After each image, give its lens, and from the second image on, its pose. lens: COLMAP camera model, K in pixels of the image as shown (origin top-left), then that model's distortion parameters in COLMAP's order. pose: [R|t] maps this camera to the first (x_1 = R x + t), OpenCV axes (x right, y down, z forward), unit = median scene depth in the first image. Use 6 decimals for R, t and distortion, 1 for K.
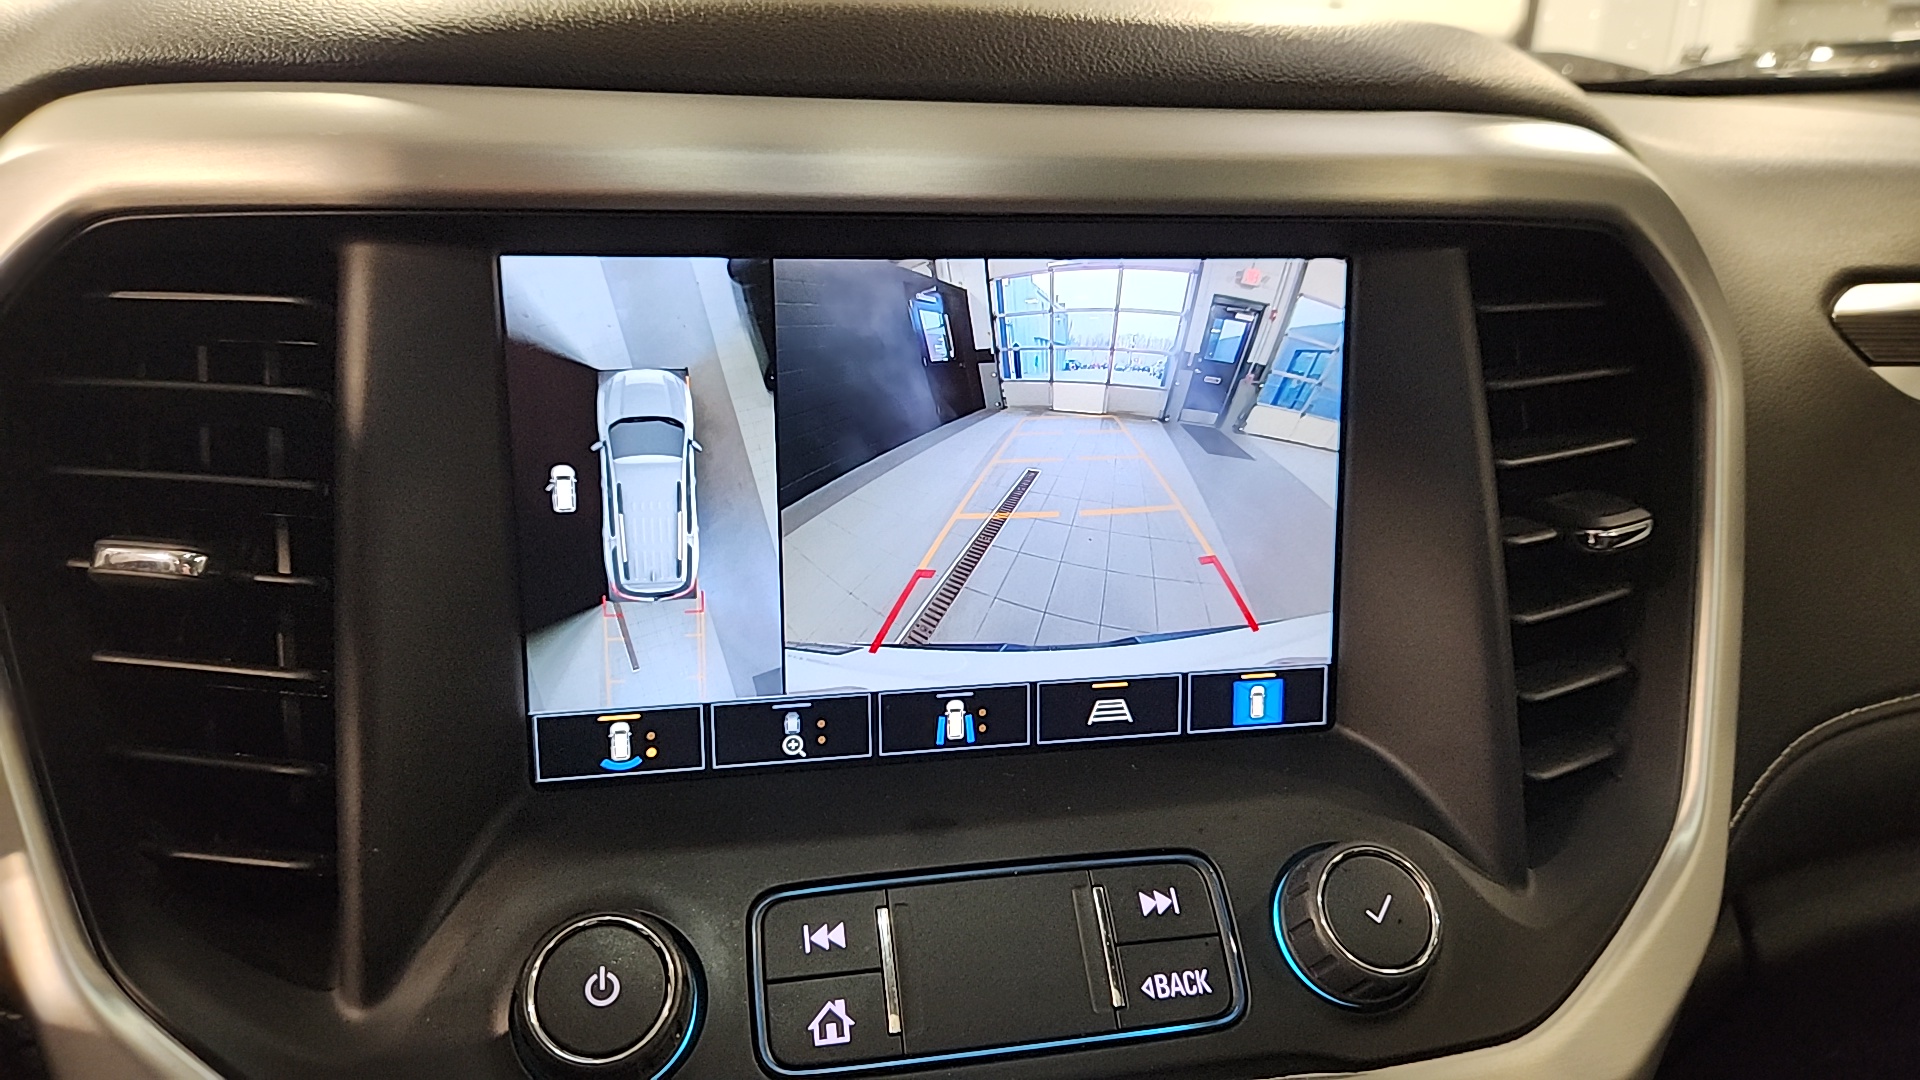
lens RADIAL K [[1324.8, 0, 936.9], [0, 1324.8, 557.2], [0, 0, 1]] dist [0.067091, -0.084947]
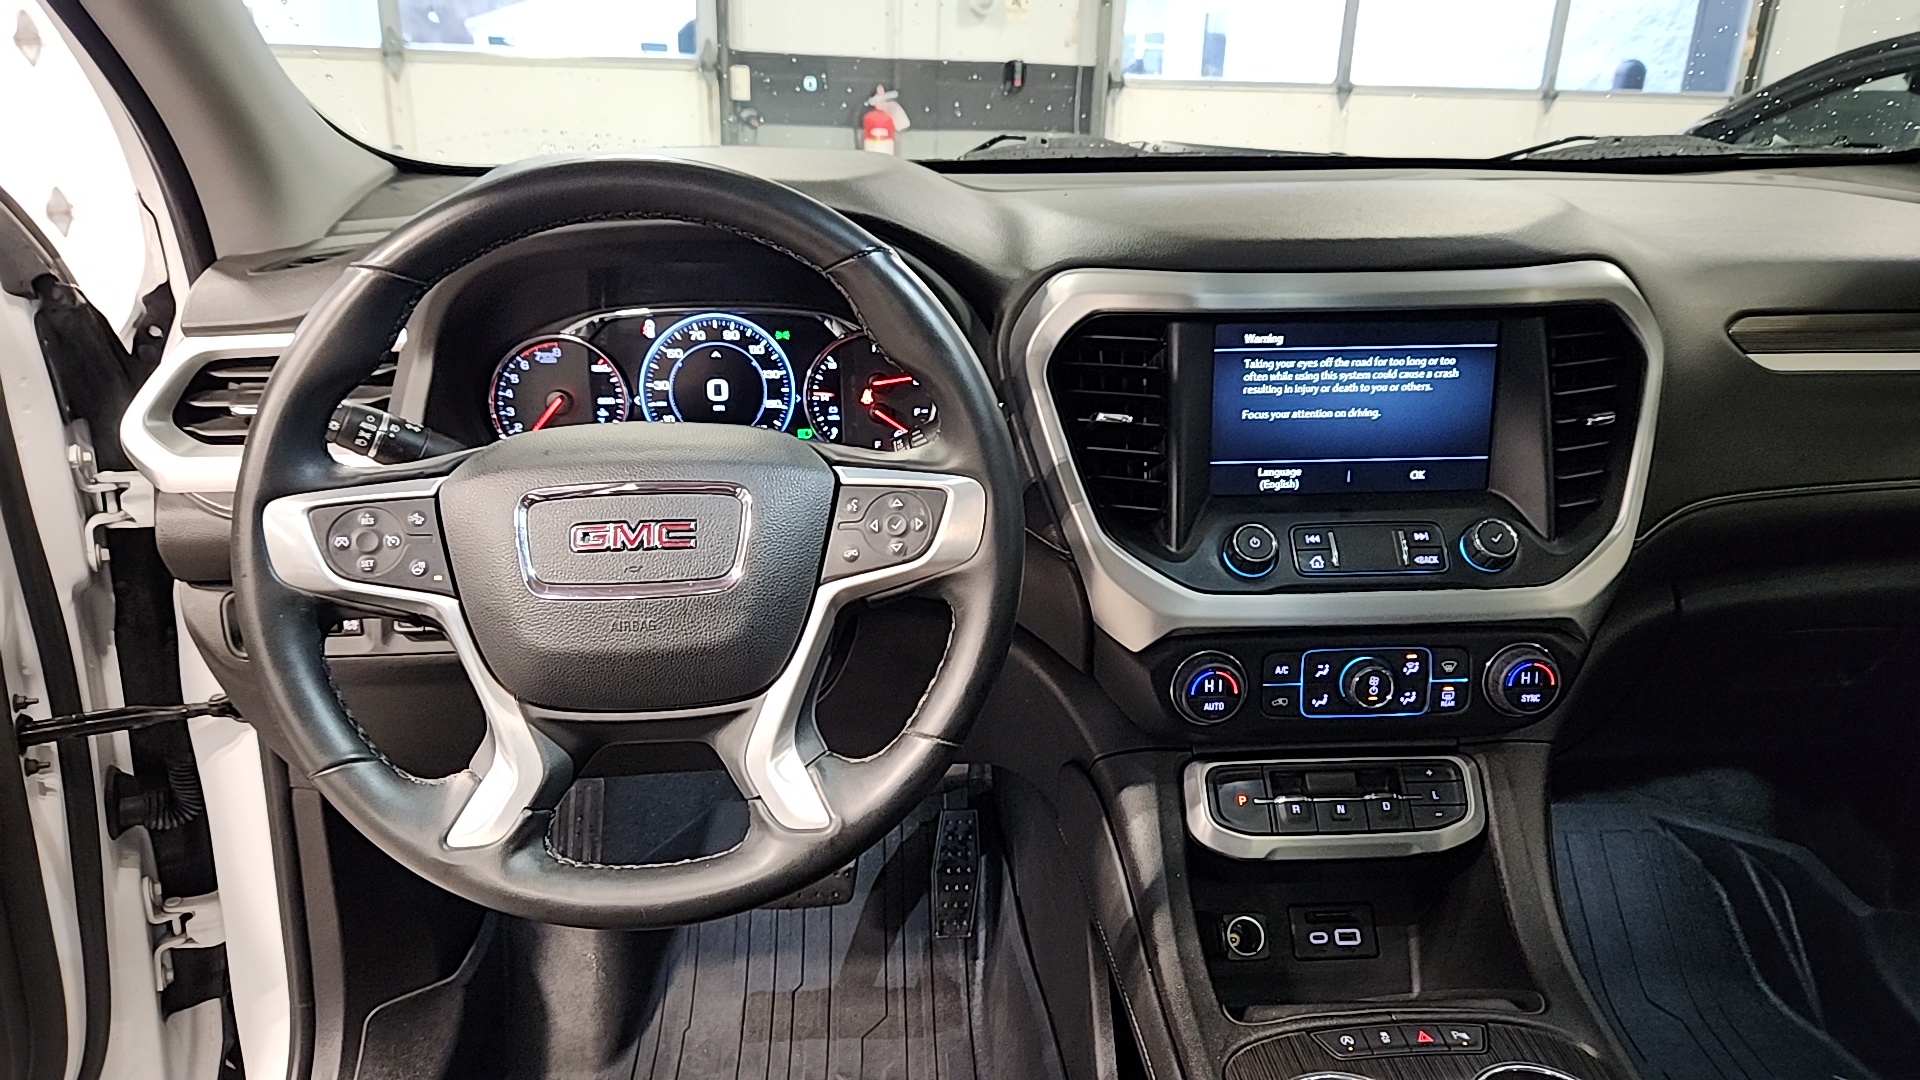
lens RADIAL K [[1338.3, 0, 960.0], [0, 1338.3, 540.0], [0, 0, 1]] dist [0.094291, -0.091255]
pose [[0.991661, 0.031023, -0.125083, -0.494754], [-0.026148, 0.998840, 0.040426, 0.168699], [0.126192, -0.036819, 0.991322, -2.206308]]
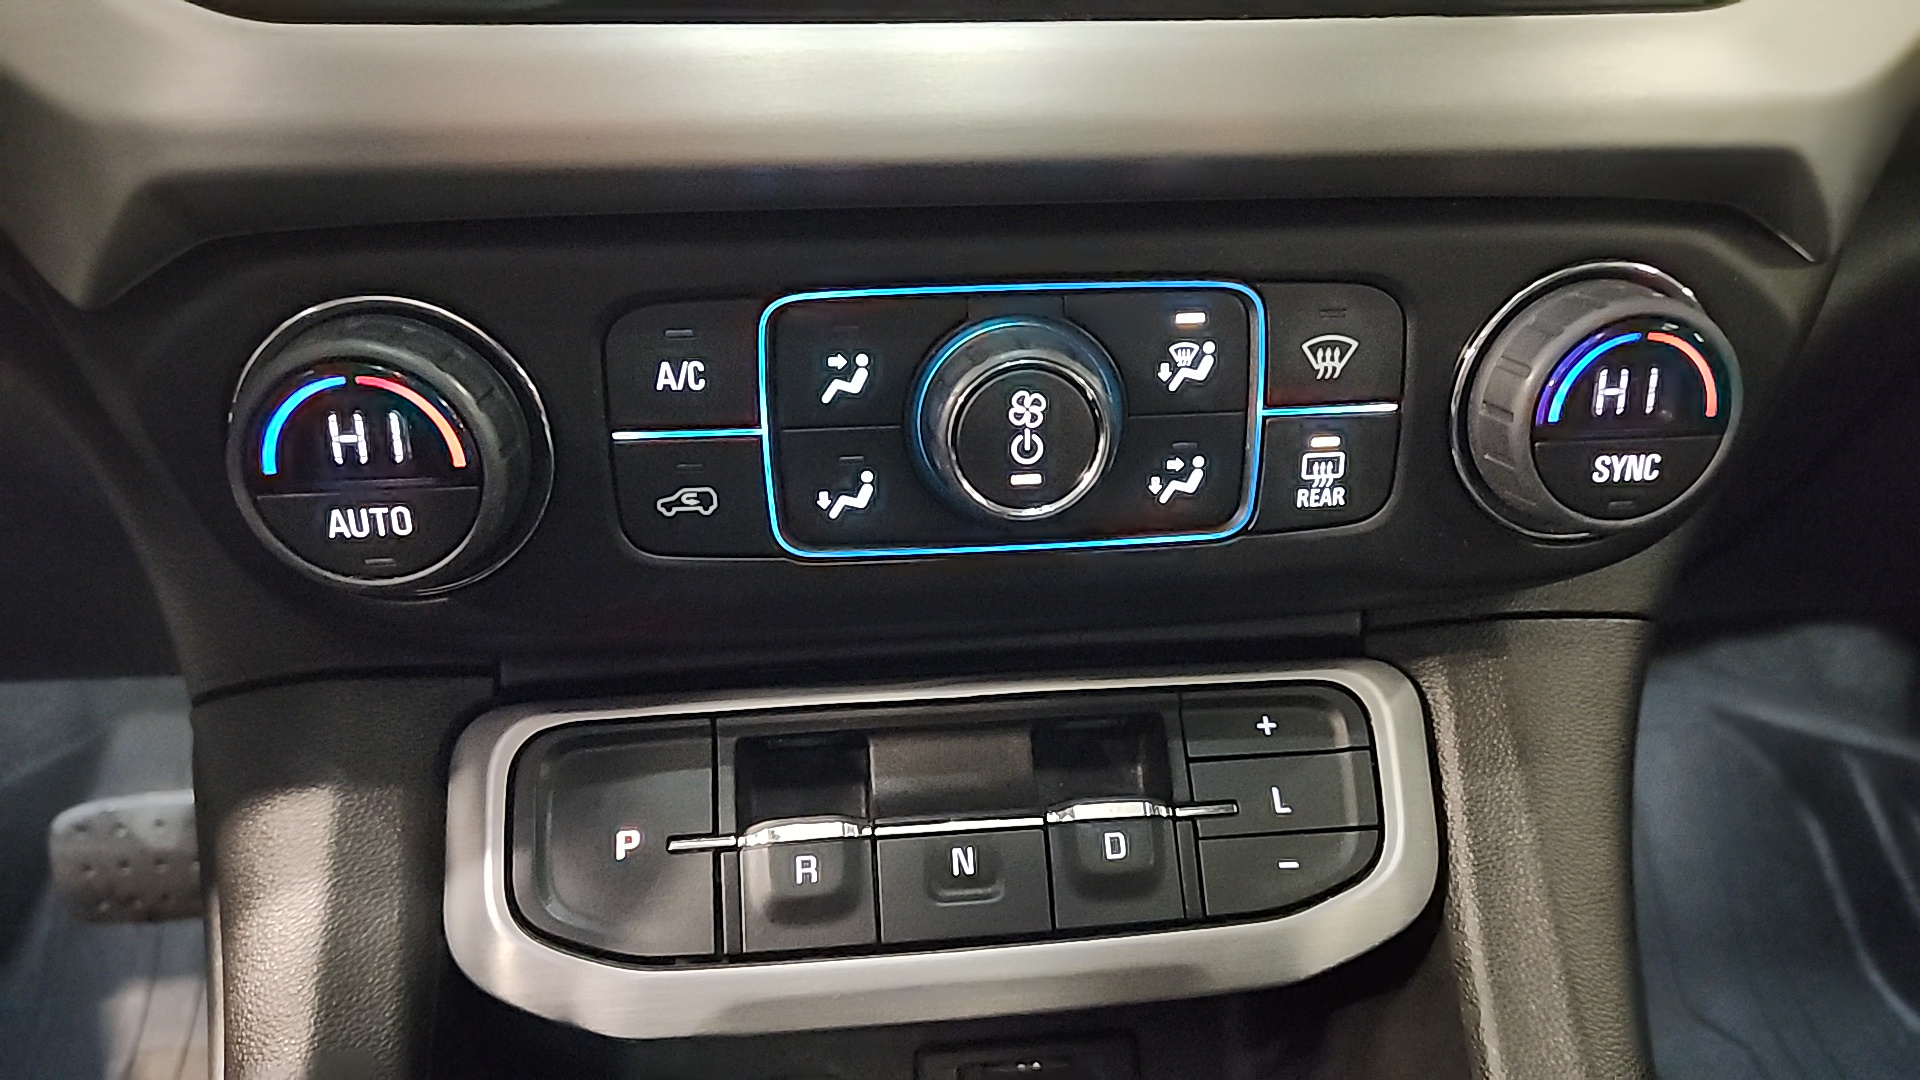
lens RADIAL K [[1332.6, 0, 968.5], [0, 1332.6, 563.5], [0, 0, 1]] dist [0.061163, -0.078462]
pose [[0.995342, 0.031866, -0.090992, 0.102226], [-0.015567, 0.984533, 0.174505, 0.541945], [0.095145, -0.172275, 0.980443, 0.175797]]
